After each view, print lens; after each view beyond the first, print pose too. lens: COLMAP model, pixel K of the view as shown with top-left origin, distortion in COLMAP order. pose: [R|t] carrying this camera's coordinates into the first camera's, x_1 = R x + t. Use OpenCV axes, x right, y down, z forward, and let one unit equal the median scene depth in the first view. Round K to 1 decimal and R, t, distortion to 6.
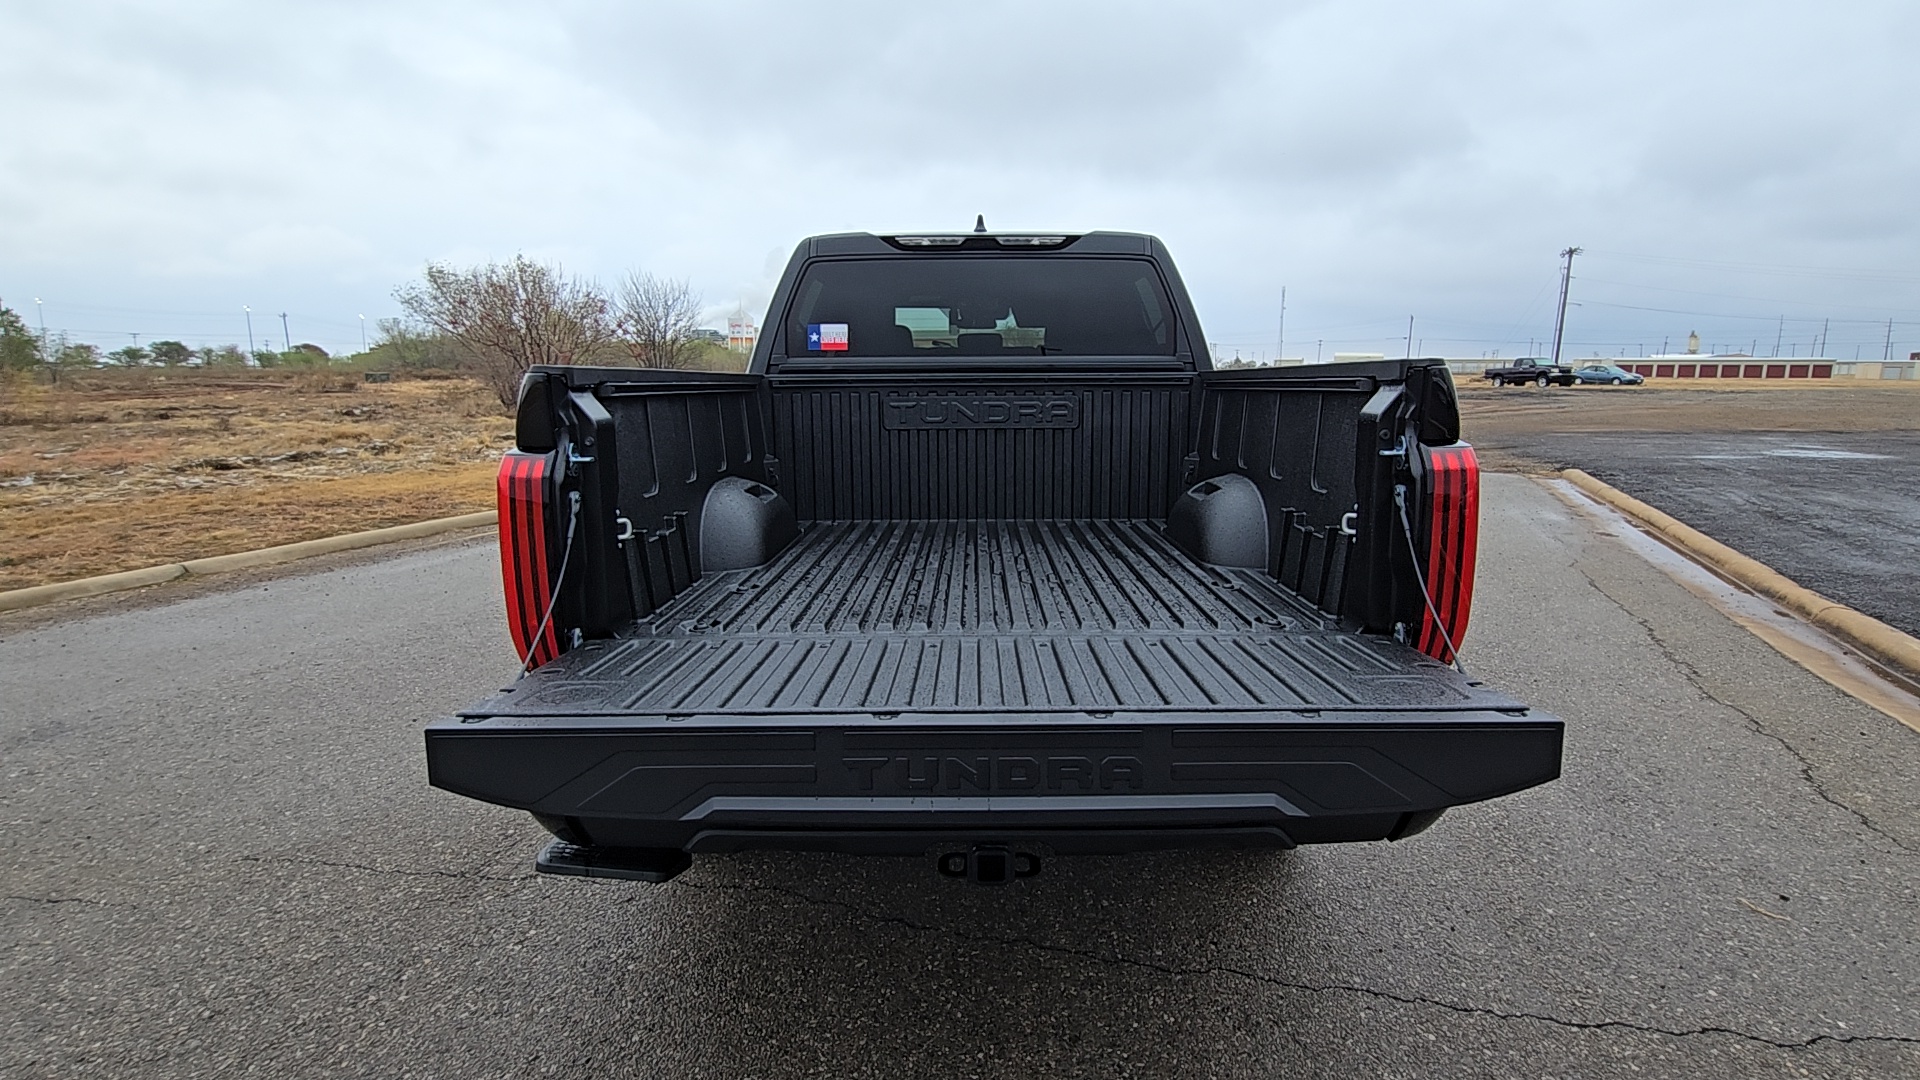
lens RADIAL K [[771.7, 0, 953.9], [0, 771.7, 542.7], [0, 0, 1]] dist [0.000927, -0.000042]
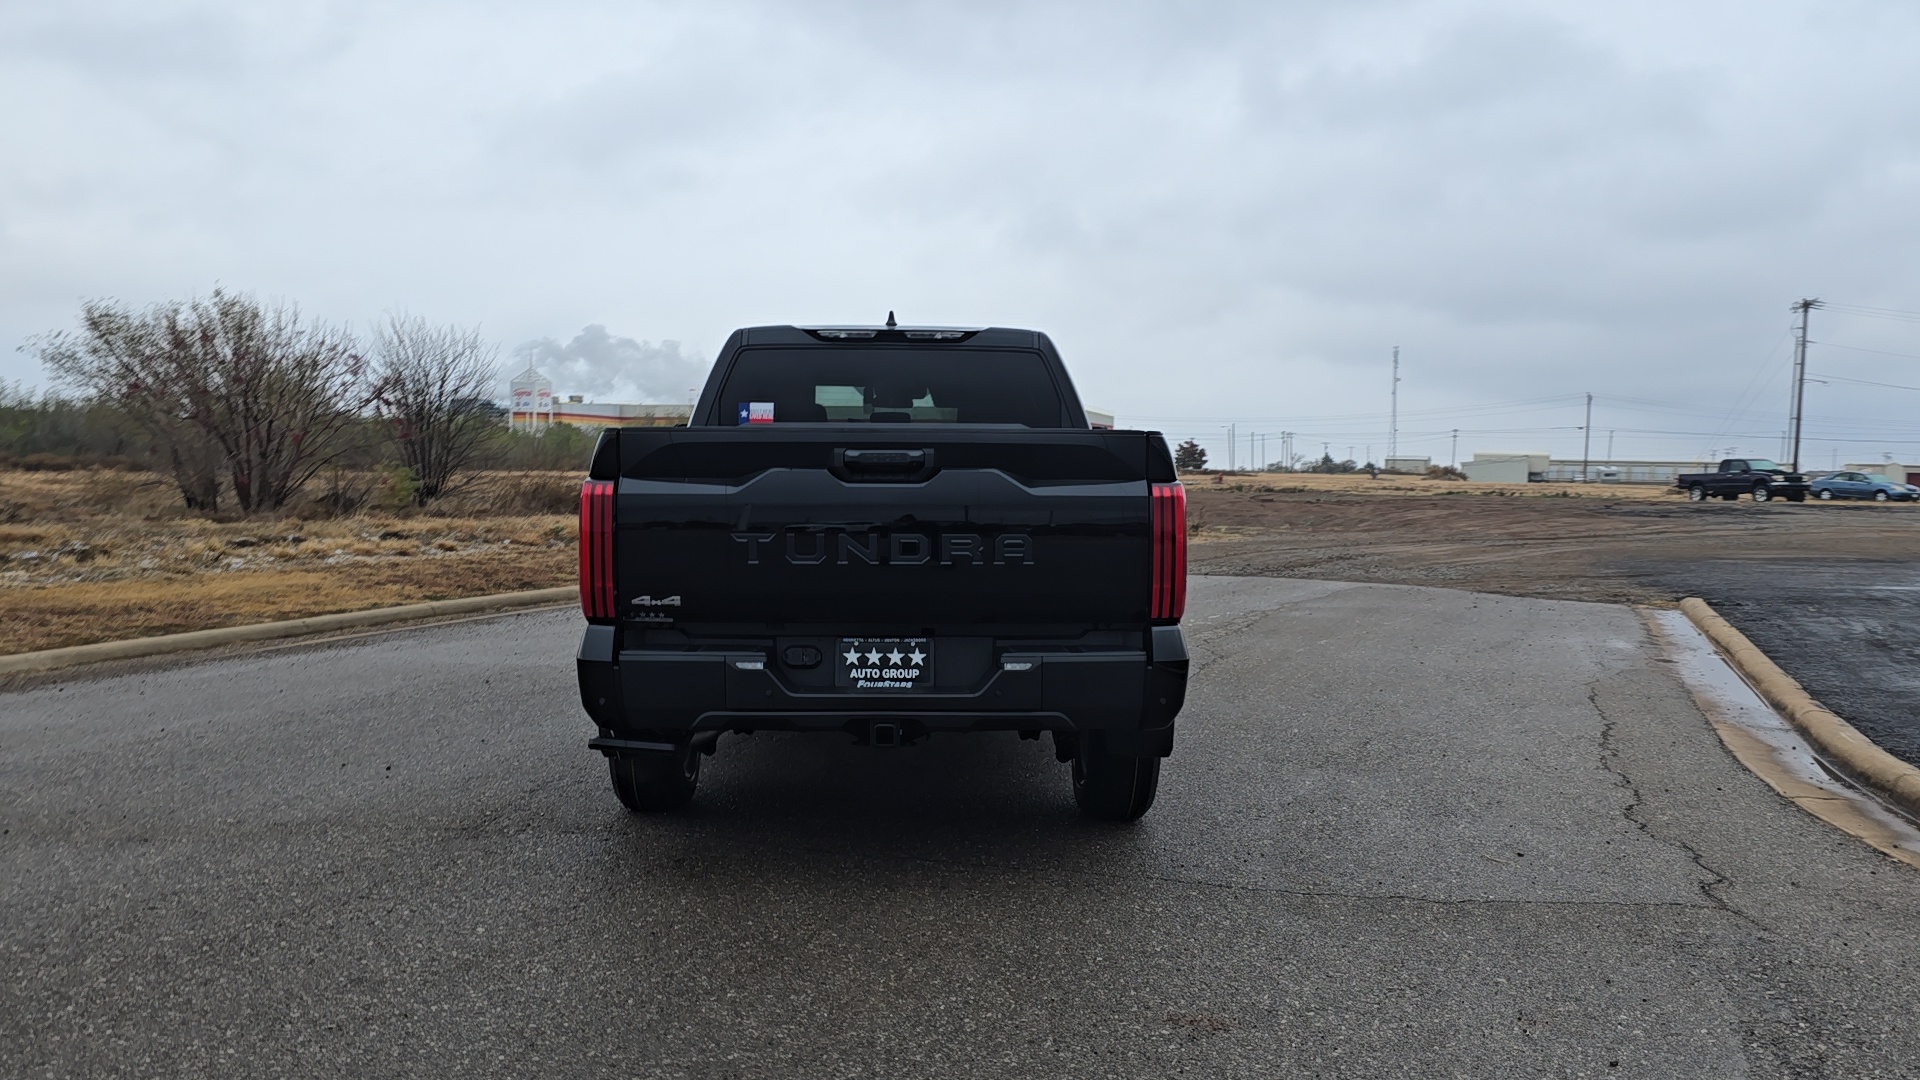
lens RADIAL K [[1593.1, 0, 960.0], [0, 1593.1, 540.0], [0, 0, 1]] dist [-0.001138, -0.006294]
pose [[0.998491, 0.009772, 0.054041, 0.004889], [0.000258, 0.983195, -0.182560, 0.139790], [-0.054916, 0.182299, 0.981708, -0.520912]]
